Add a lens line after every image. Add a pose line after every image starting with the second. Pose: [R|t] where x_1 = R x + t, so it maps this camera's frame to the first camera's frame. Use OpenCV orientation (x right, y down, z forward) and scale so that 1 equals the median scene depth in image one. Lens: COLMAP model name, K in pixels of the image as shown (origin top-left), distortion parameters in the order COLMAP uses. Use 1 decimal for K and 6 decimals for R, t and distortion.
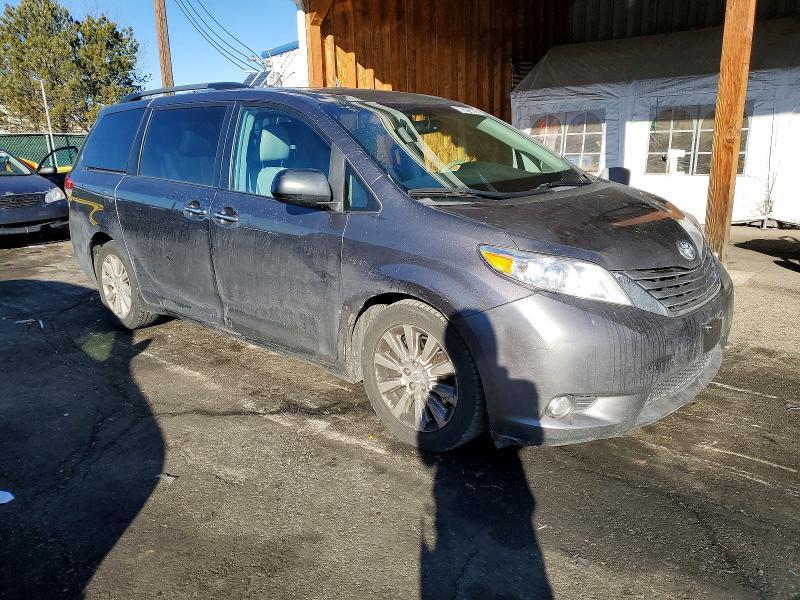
lens RADIAL K [[593.3, 0, 384.4], [0, 593.3, 298.9], [0, 0, 1]] dist [0.002890, -0.002094]
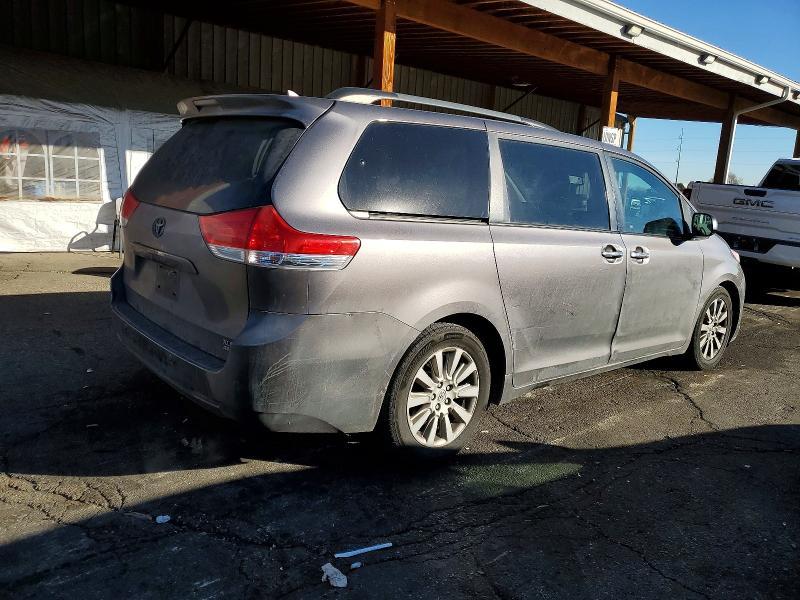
lens RADIAL K [[593.3, 0, 384.4], [0, 593.3, 298.9], [0, 0, 1]] dist [0.002890, -0.002094]
pose [[0.159497, -0.157521, 0.974550, -0.512853], [0.187508, 0.974051, 0.126752, -0.104358], [-0.969227, 0.162519, 0.184894, 0.448157]]
